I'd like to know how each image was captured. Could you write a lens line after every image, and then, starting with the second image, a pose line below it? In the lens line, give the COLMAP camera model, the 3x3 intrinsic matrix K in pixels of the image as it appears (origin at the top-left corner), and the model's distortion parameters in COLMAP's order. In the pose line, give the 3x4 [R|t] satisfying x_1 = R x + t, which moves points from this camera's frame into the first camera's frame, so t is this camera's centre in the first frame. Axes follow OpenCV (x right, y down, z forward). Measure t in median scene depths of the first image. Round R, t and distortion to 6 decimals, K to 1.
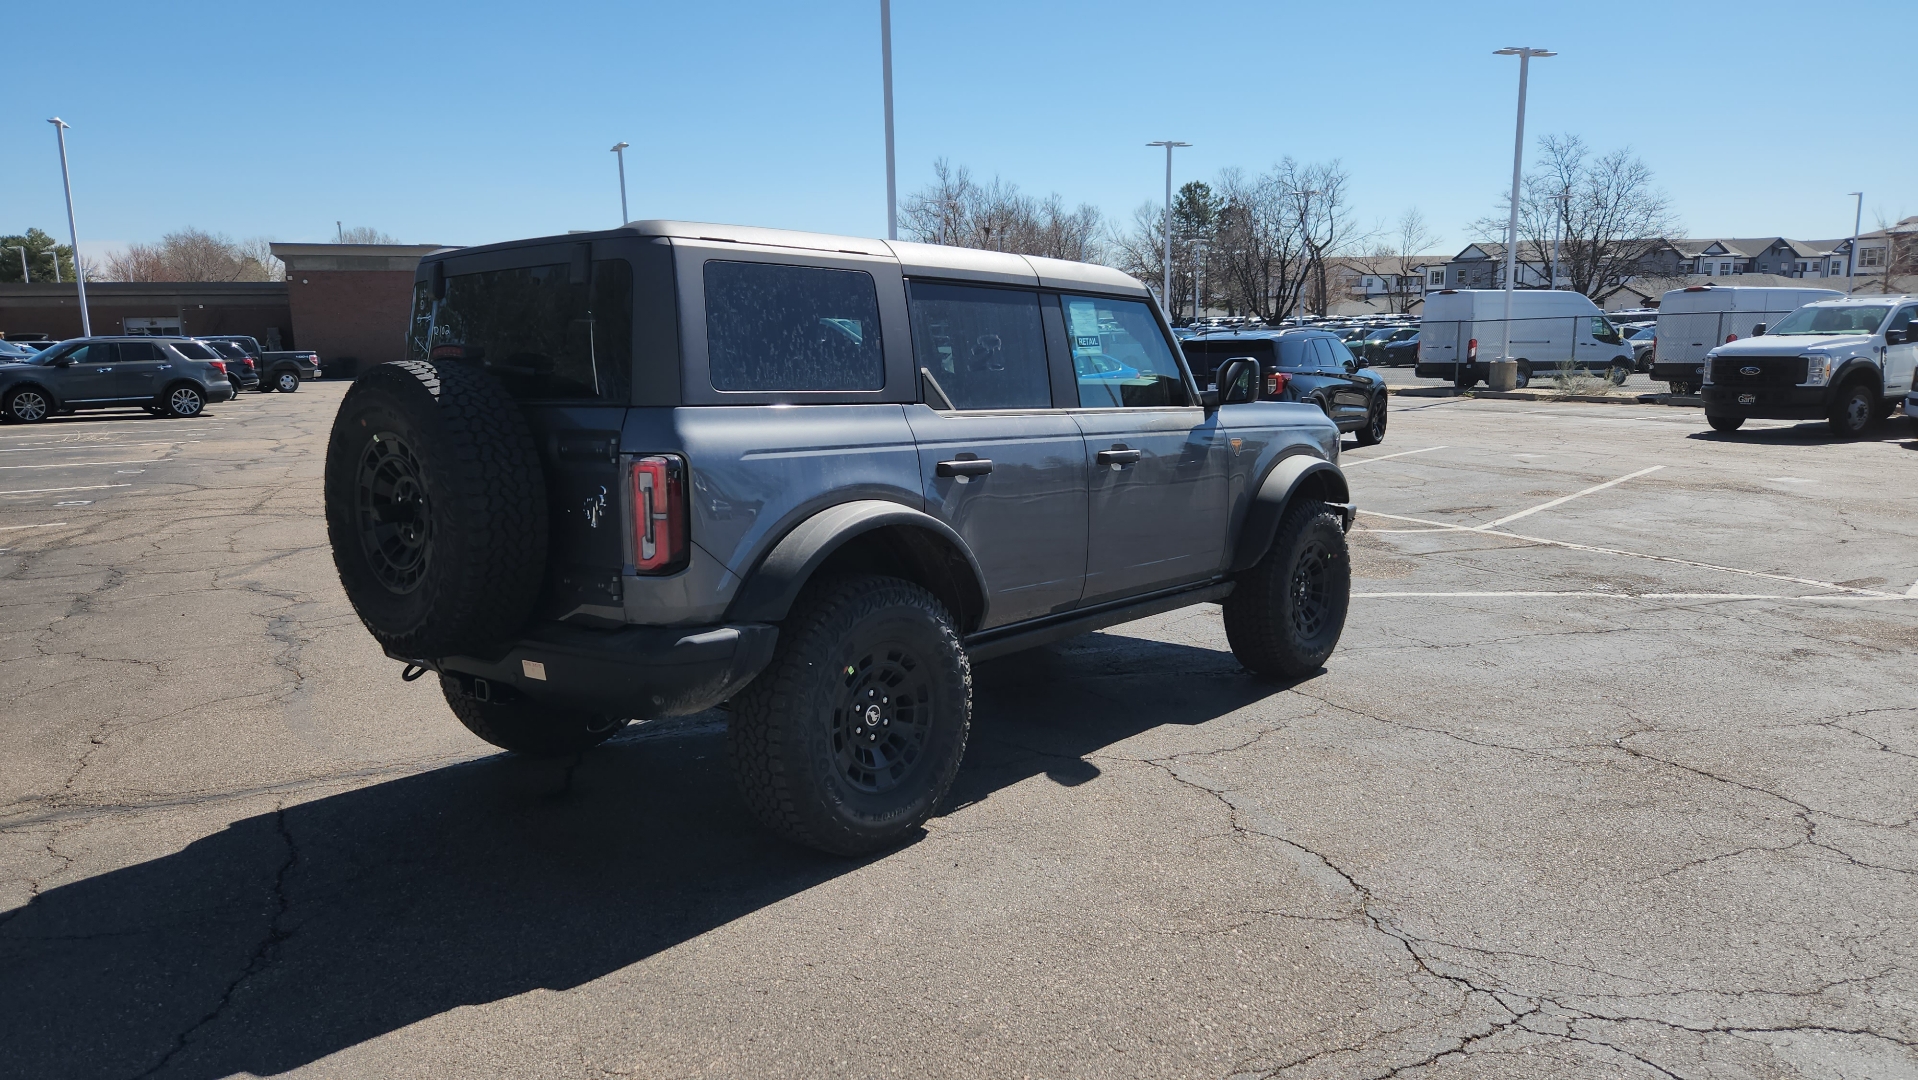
lens RADIAL K [[1291.3, 0, 920.8], [0, 1291.3, 543.8], [0, 0, 1]] dist [0.071753, -0.063110]
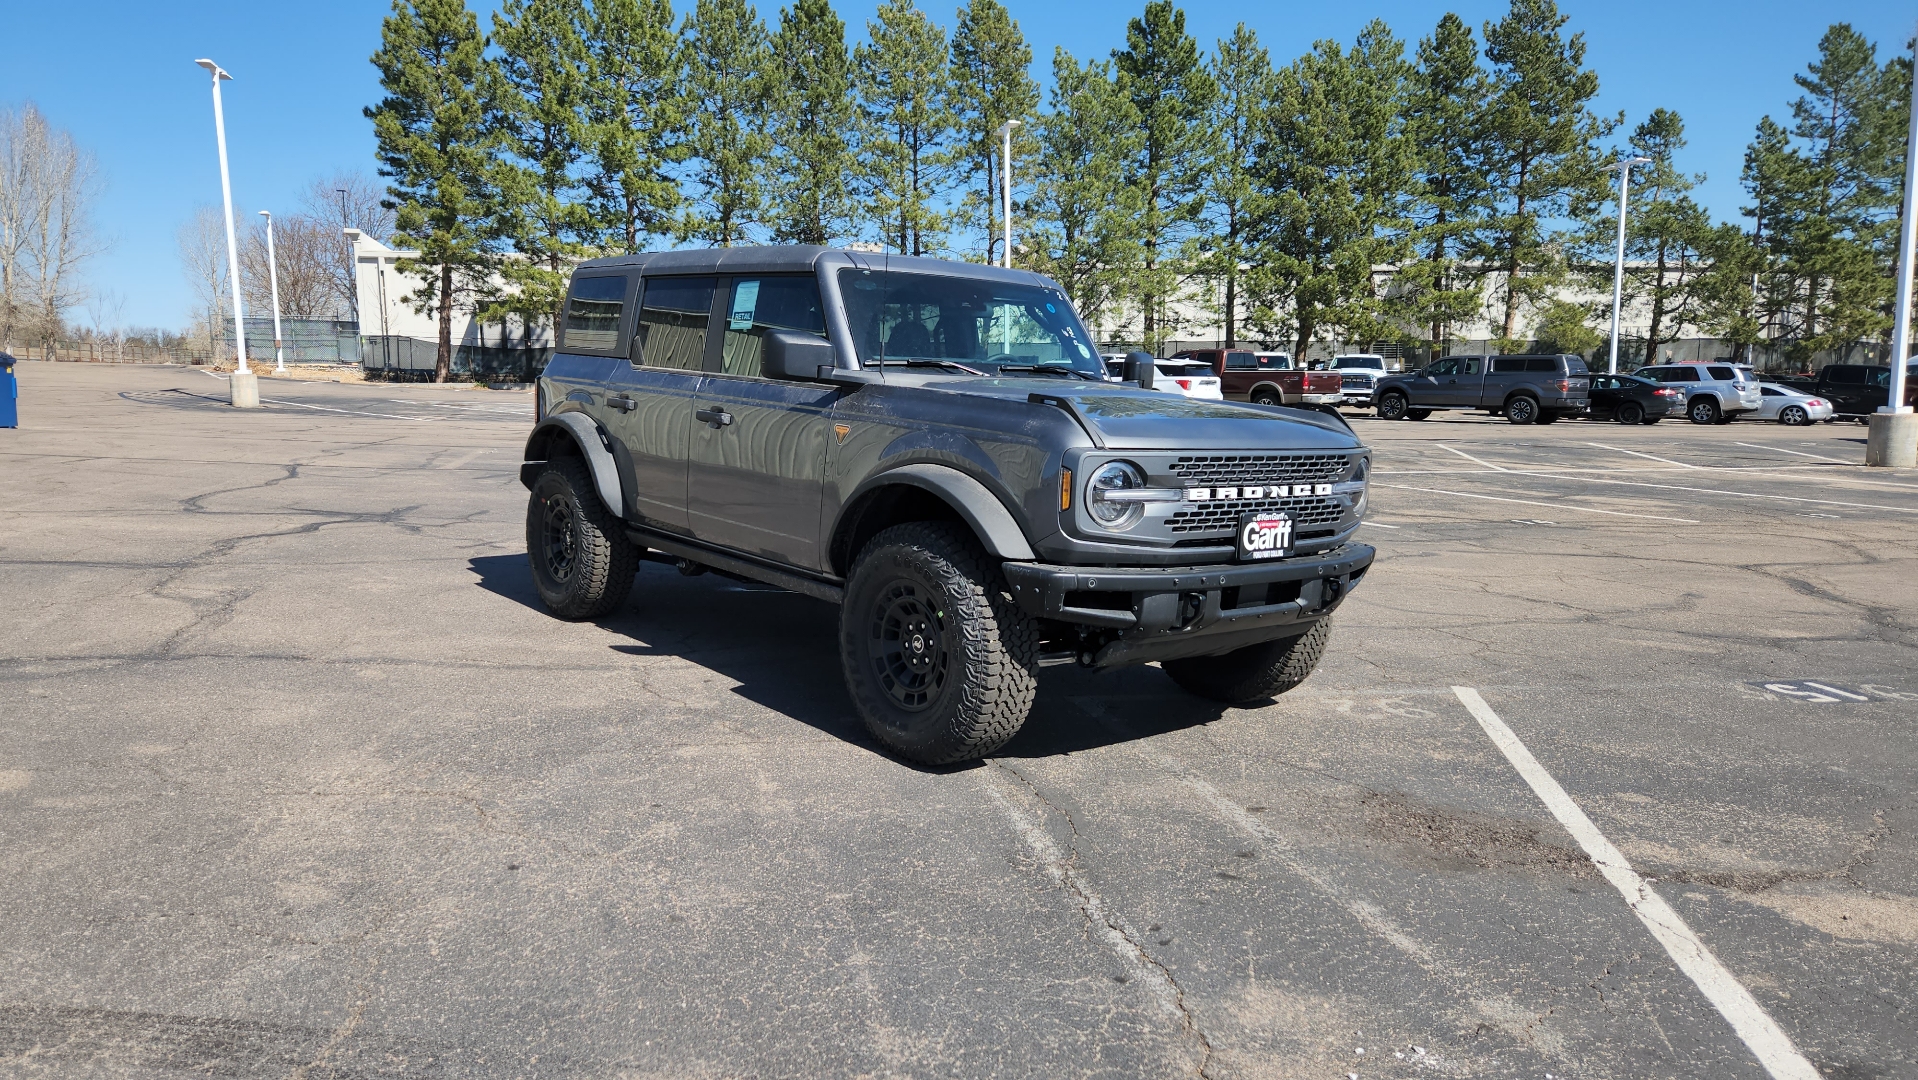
lens RADIAL K [[1279.1, 0, 914.1], [0, 1279.1, 550.4], [0, 0, 1]] dist [0.071296, -0.059710]
pose [[-0.174162, 0.144739, -0.974022, 1.370508], [-0.167011, 0.970467, 0.174073, -0.199660], [0.970451, 0.192989, -0.144845, 1.511930]]
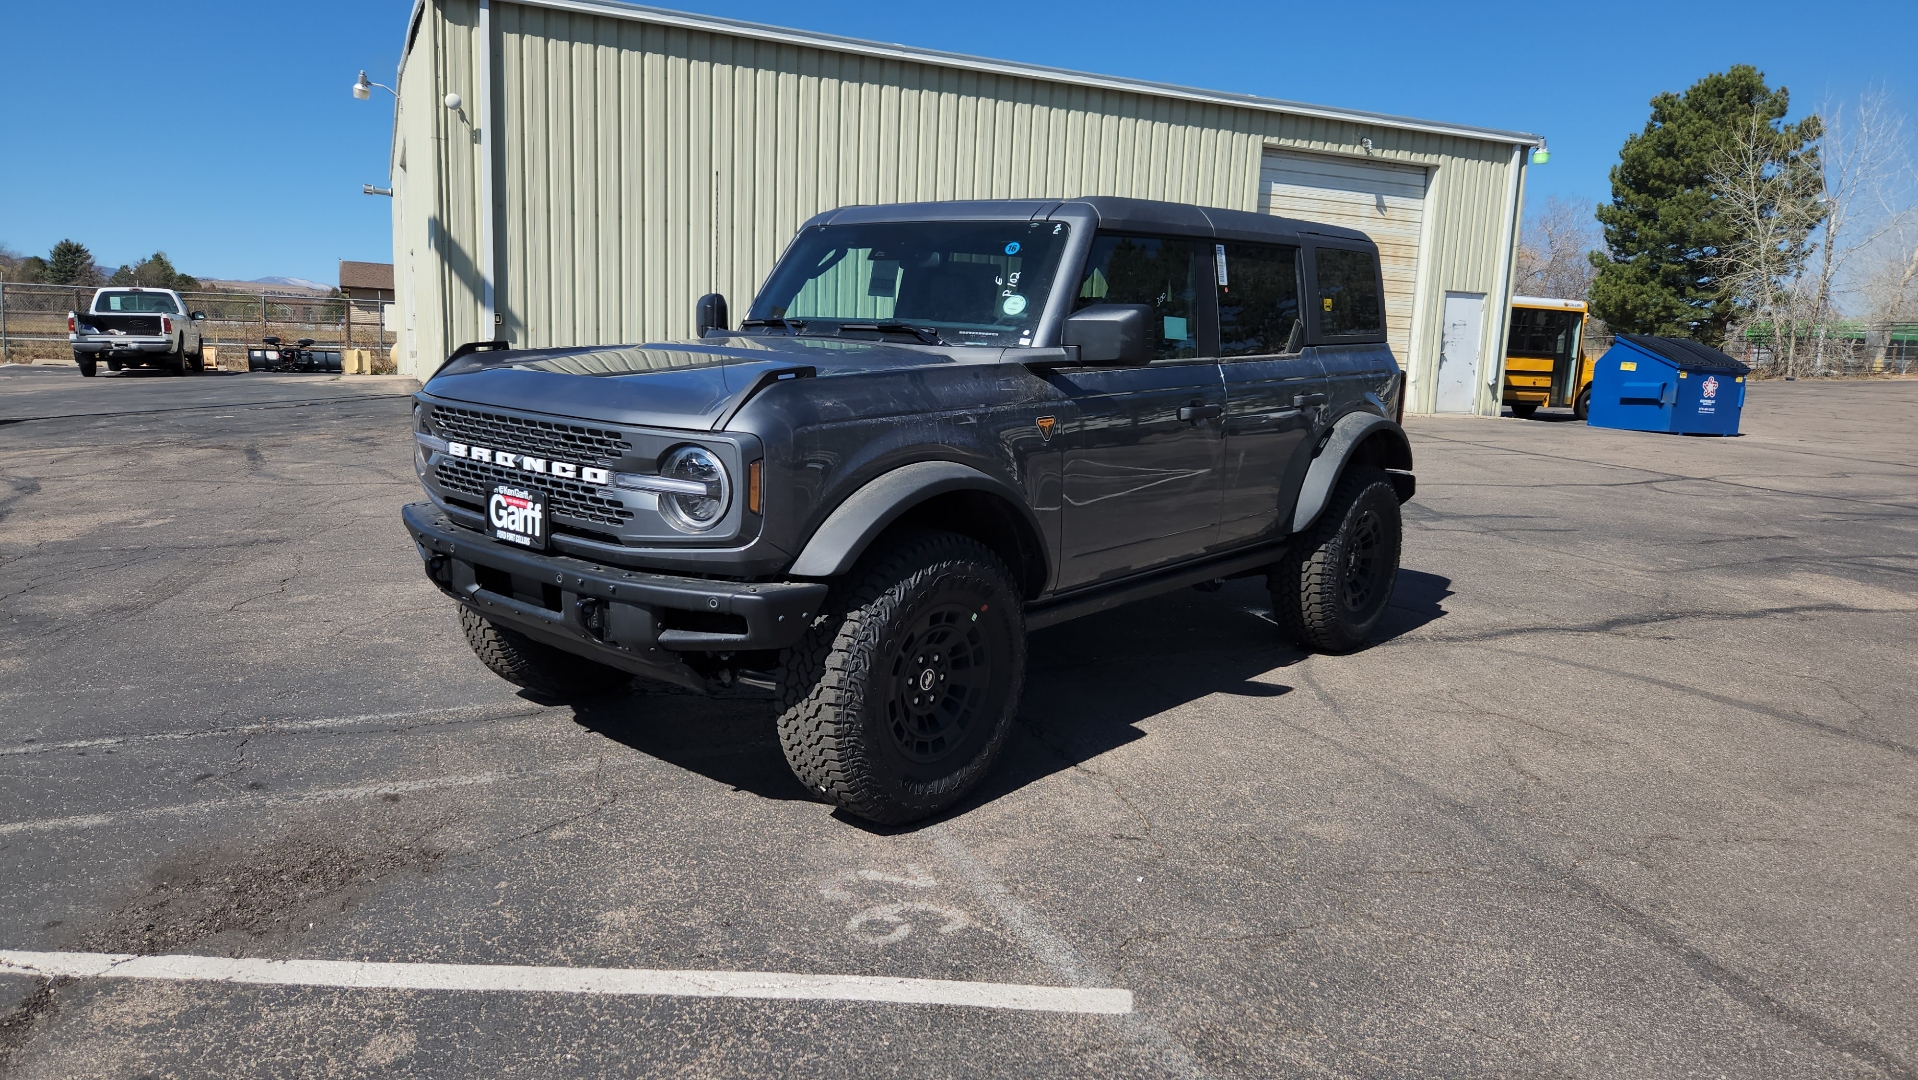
lens RADIAL K [[1275.1, 0, 922.7], [0, 1275.1, 569.3], [0, 0, 1]] dist [0.069319, -0.056999]
pose [[-0.999843, -0.015776, -0.008126, 0.097618], [-0.017557, 0.945993, 0.323710, -0.318312], [0.002580, 0.323802, -0.946121, 2.412106]]
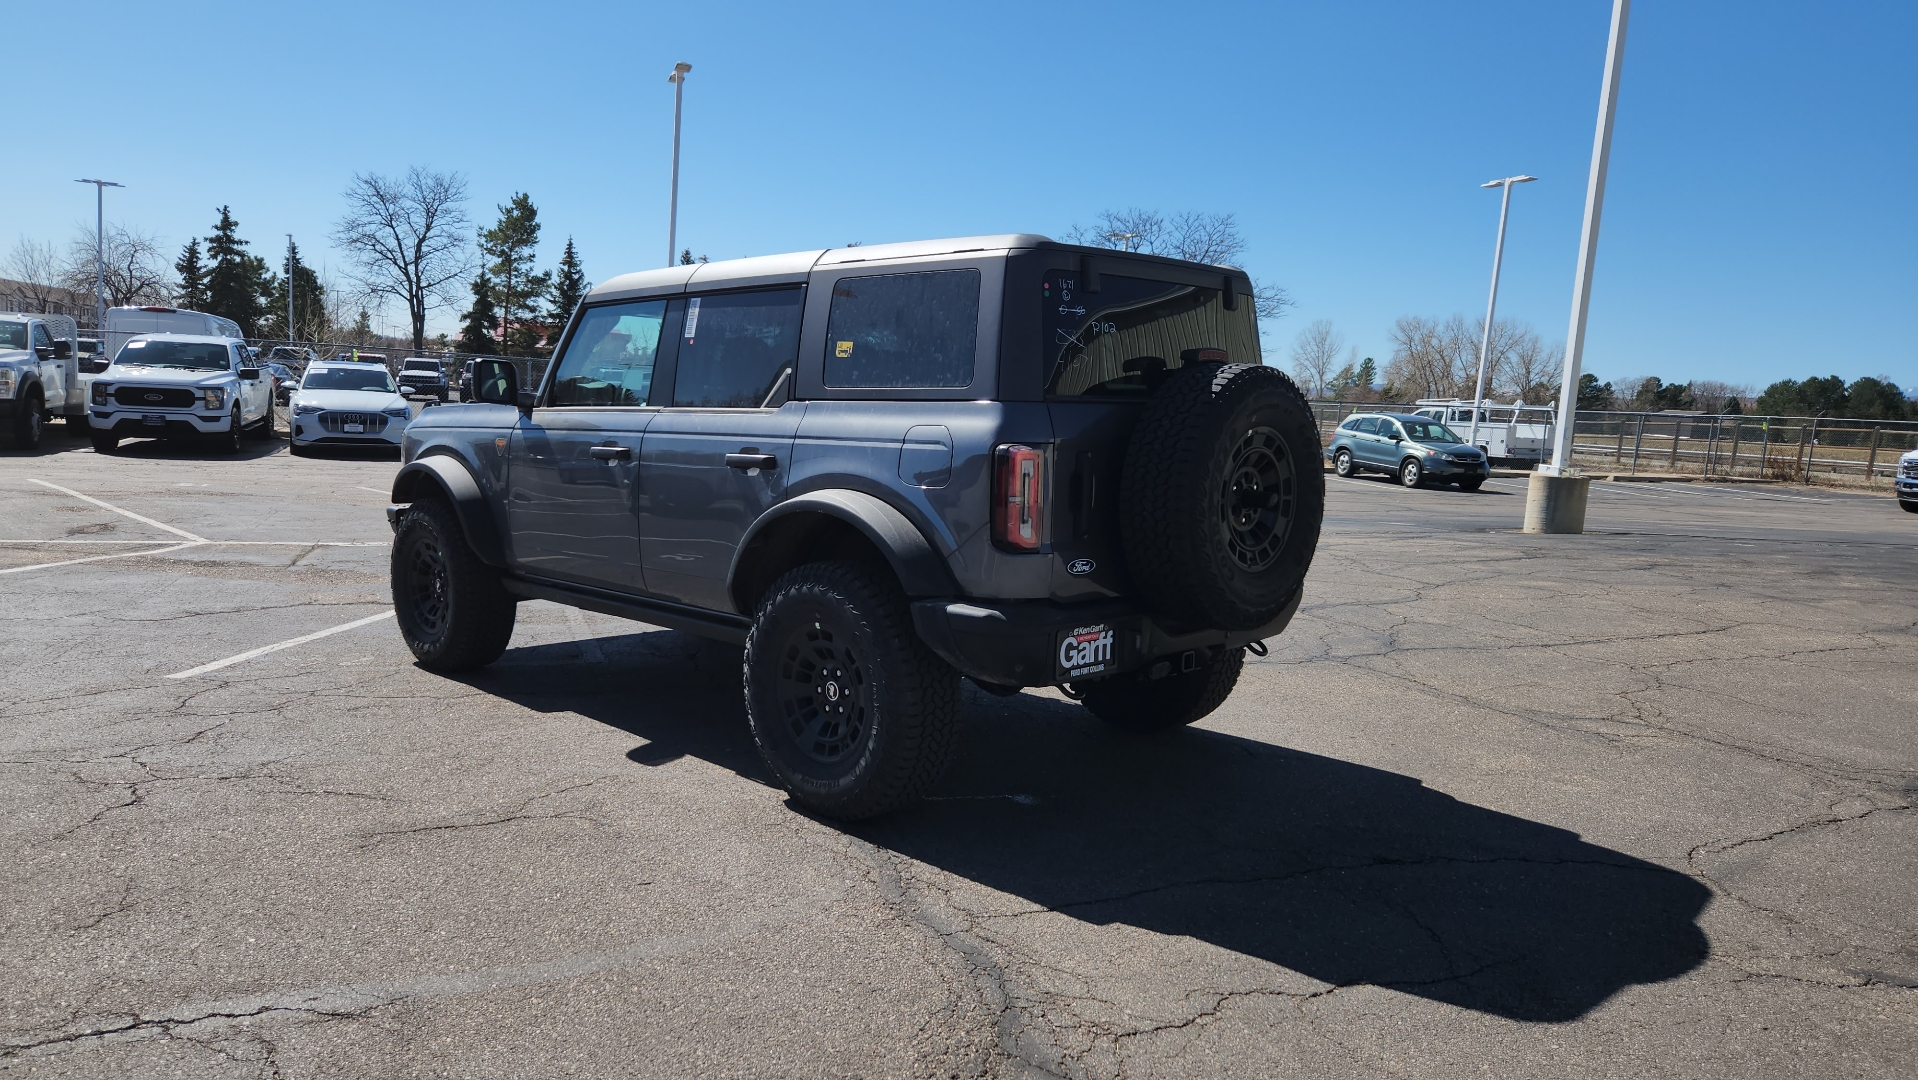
lens RADIAL K [[1264.6, 0, 932.9], [0, 1264.6, 544.4], [0, 0, 1]] dist [0.071254, -0.051504]
pose [[0.041645, -0.096355, 0.994475, -1.275843], [0.105371, 0.990212, 0.091530, -0.096523], [-0.993561, 0.100977, 0.051390, 1.033504]]
